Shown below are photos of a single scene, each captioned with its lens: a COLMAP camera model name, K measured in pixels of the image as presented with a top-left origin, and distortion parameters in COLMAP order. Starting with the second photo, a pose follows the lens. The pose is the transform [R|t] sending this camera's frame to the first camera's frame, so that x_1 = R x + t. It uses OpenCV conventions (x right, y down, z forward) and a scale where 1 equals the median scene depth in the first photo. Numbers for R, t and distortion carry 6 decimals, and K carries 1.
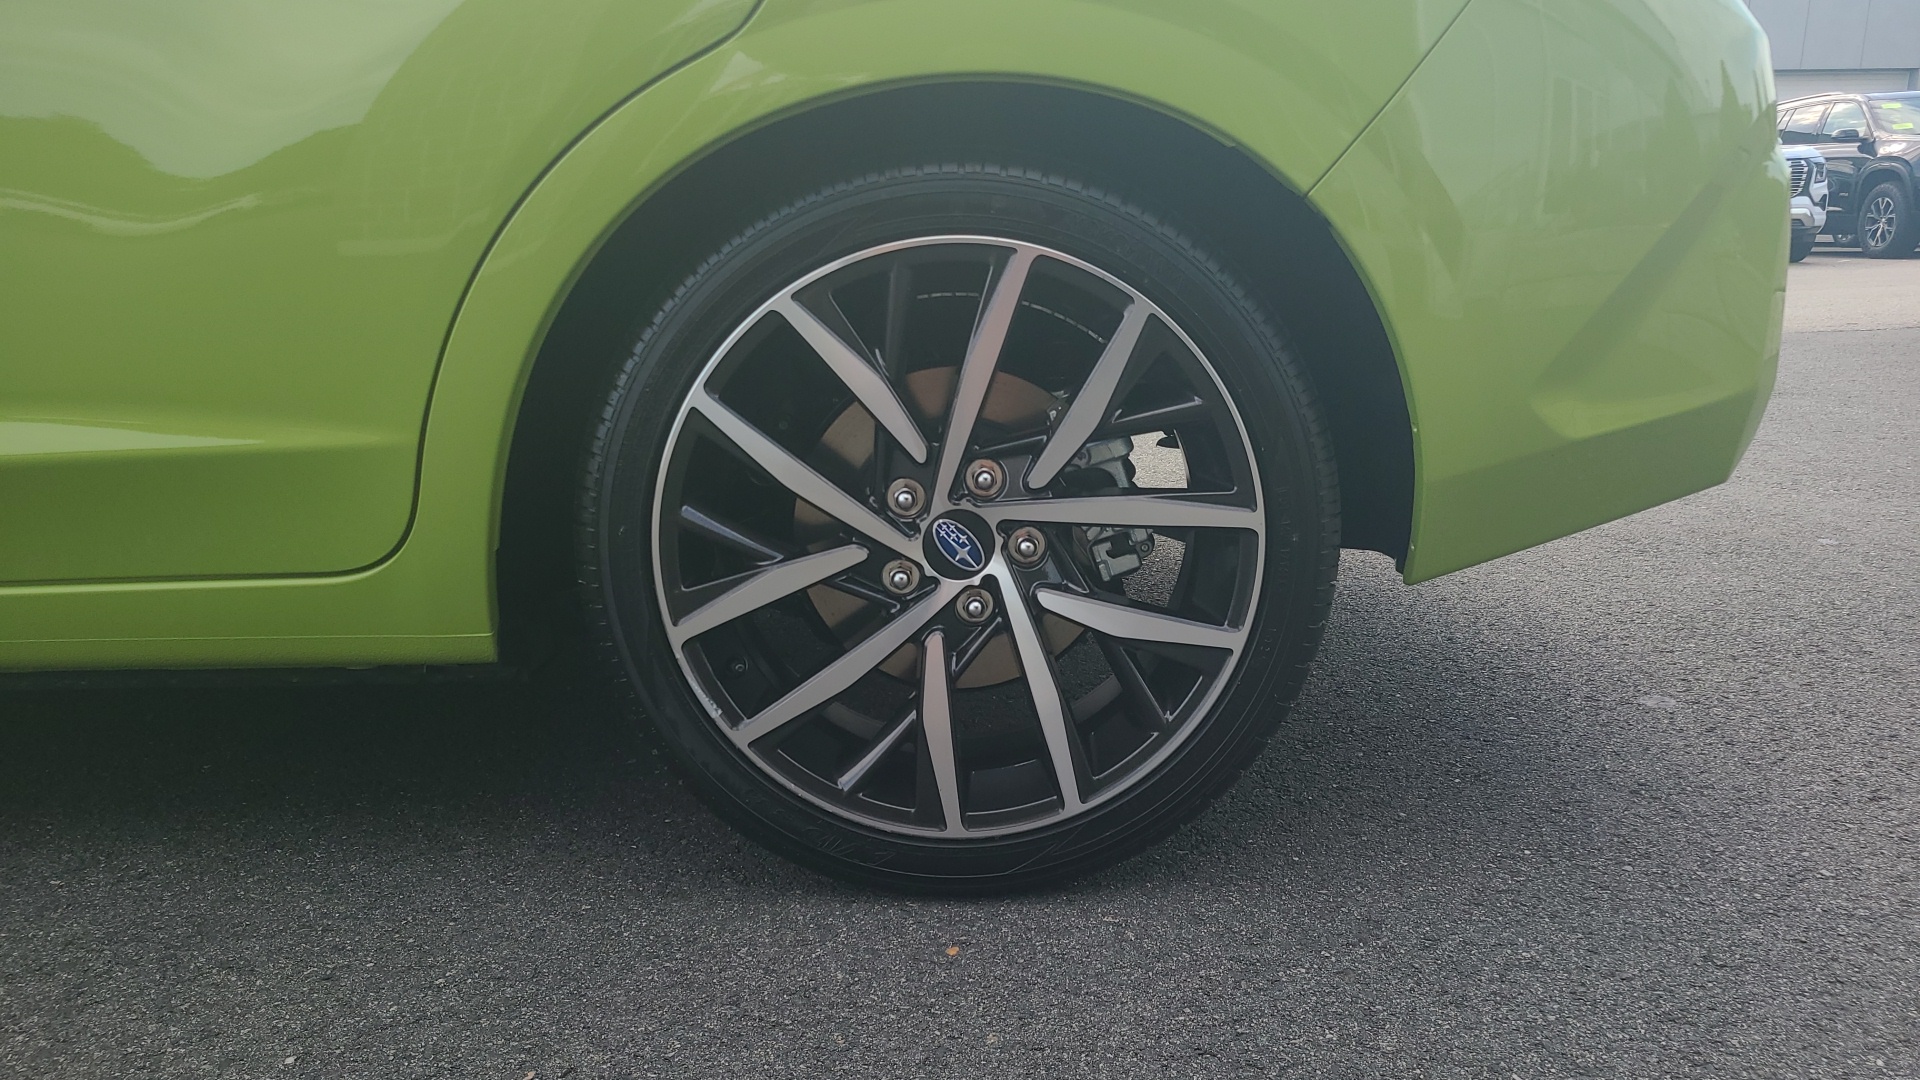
lens RADIAL K [[1428.8, 0, 951.0], [0, 1428.8, 557.1], [0, 0, 1]] dist [0.026932, -0.006358]
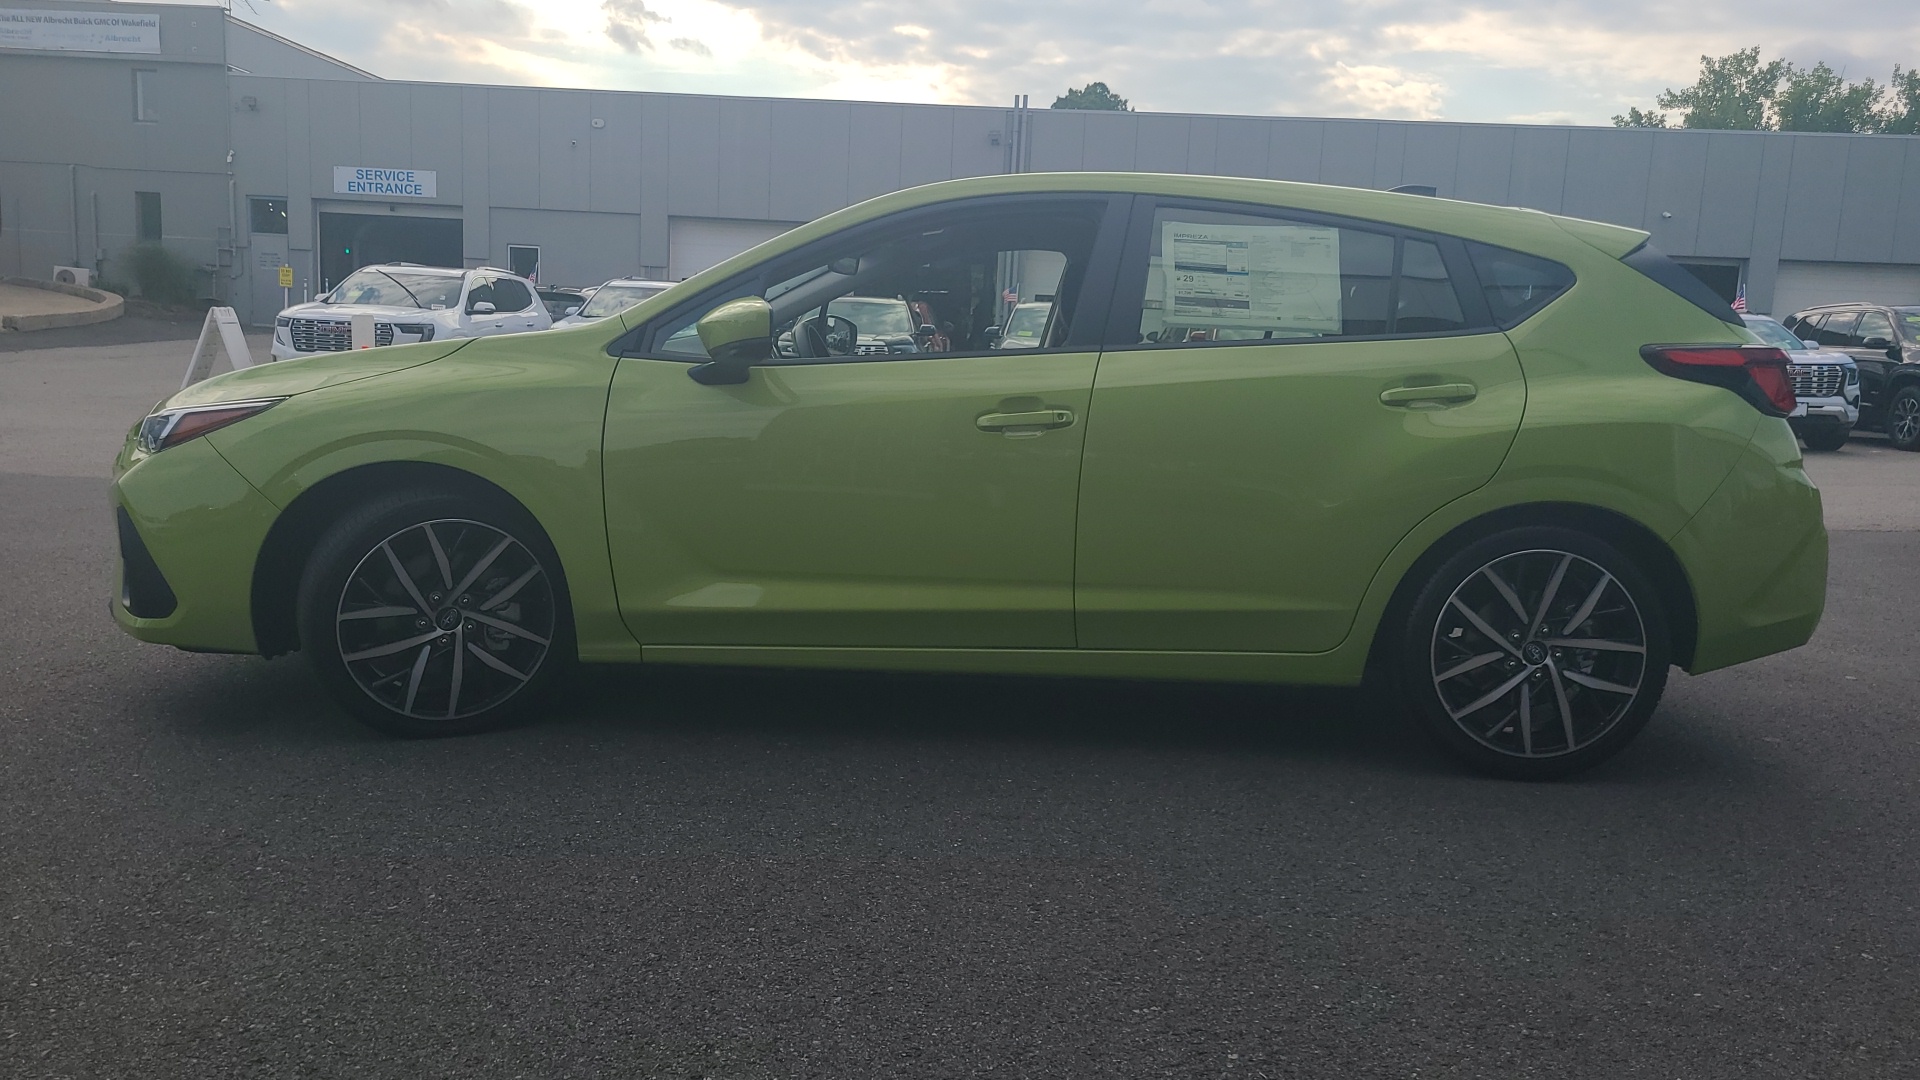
lens RADIAL K [[1428.8, 0, 951.1], [0, 1428.8, 547.4], [0, 0, 1]] dist [0.026932, -0.006358]
pose [[0.998709, 0.045966, -0.021608, -1.107915], [-0.047727, 0.994829, -0.089647, 0.093894], [0.017375, 0.090563, 0.995739, -1.899531]]
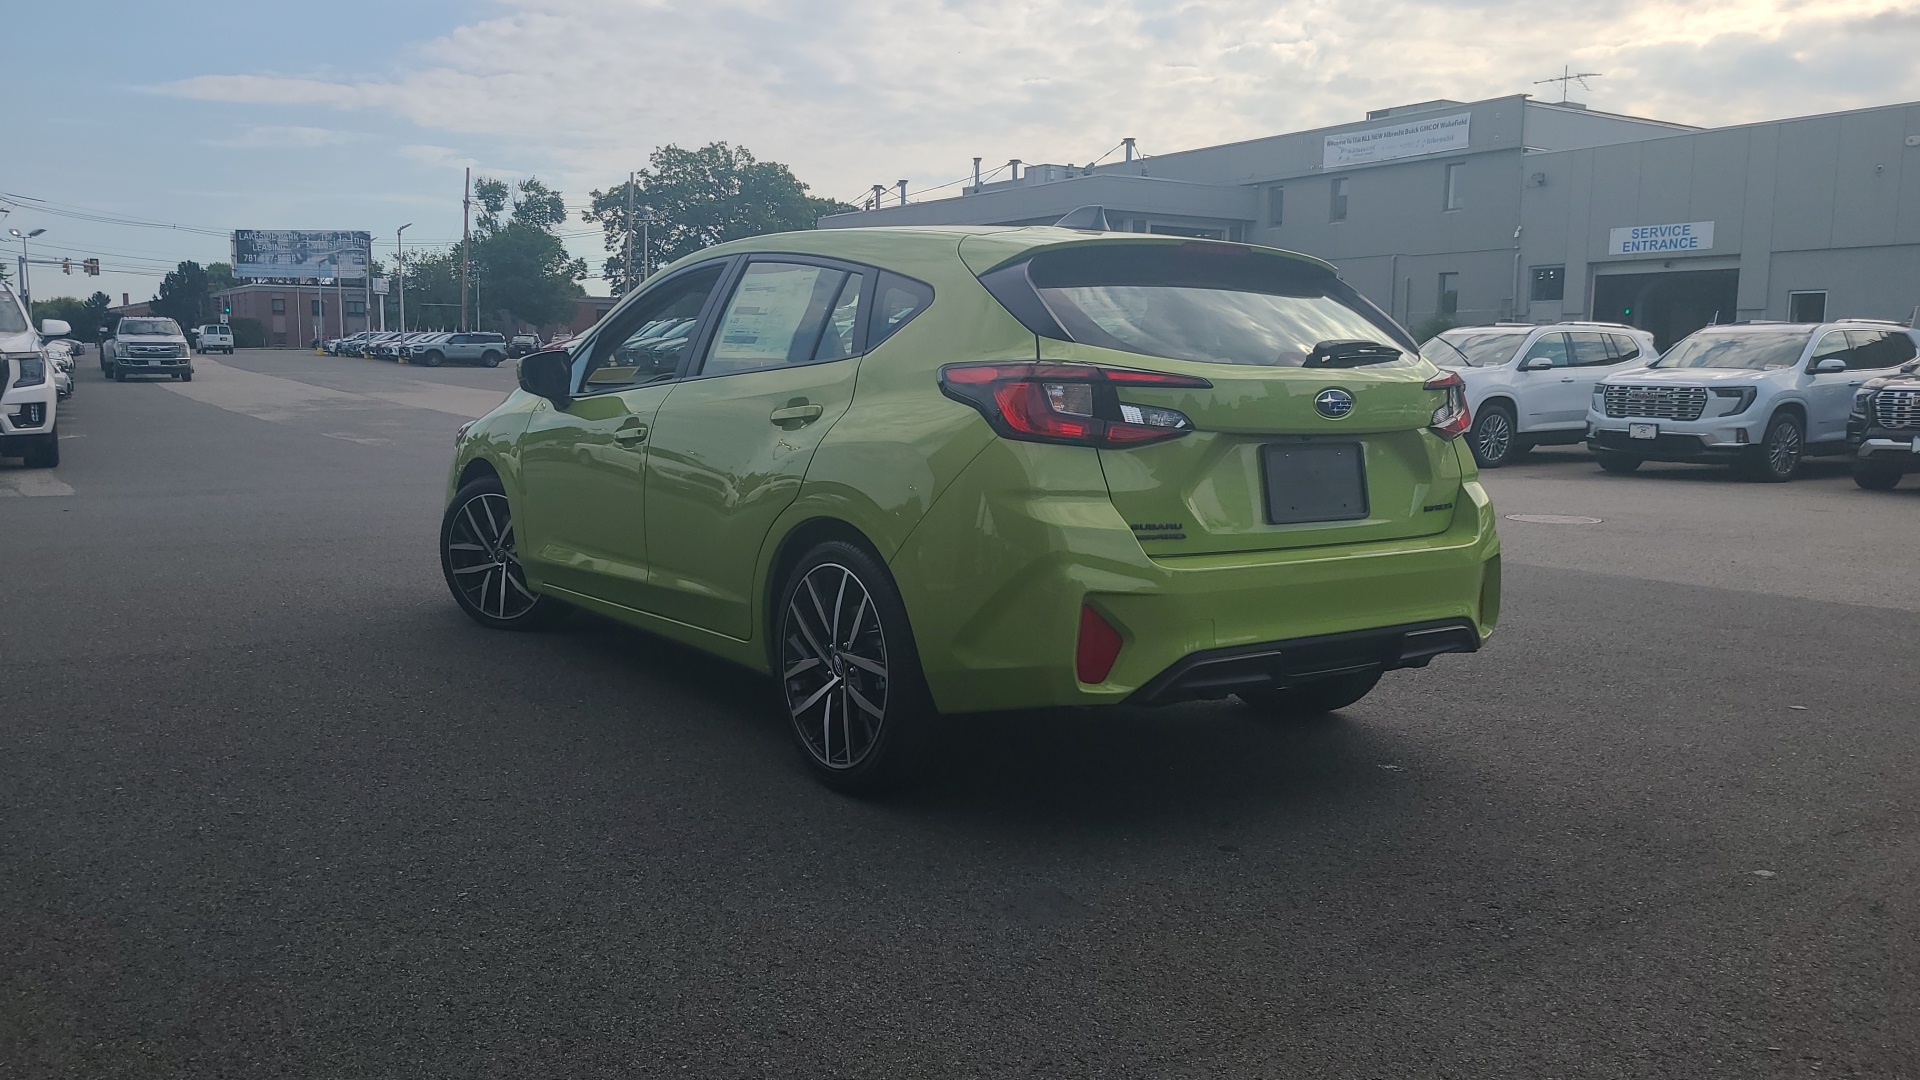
lens RADIAL K [[1428.8, 0, 880.6], [0, 1428.8, 576.6], [0, 0, 1]] dist [0.026932, -0.006358]
pose [[0.527087, 0.127857, -0.840138, 2.494012], [-0.207439, 0.978069, 0.018704, -0.258799], [0.824104, 0.164418, 0.542050, -0.555964]]
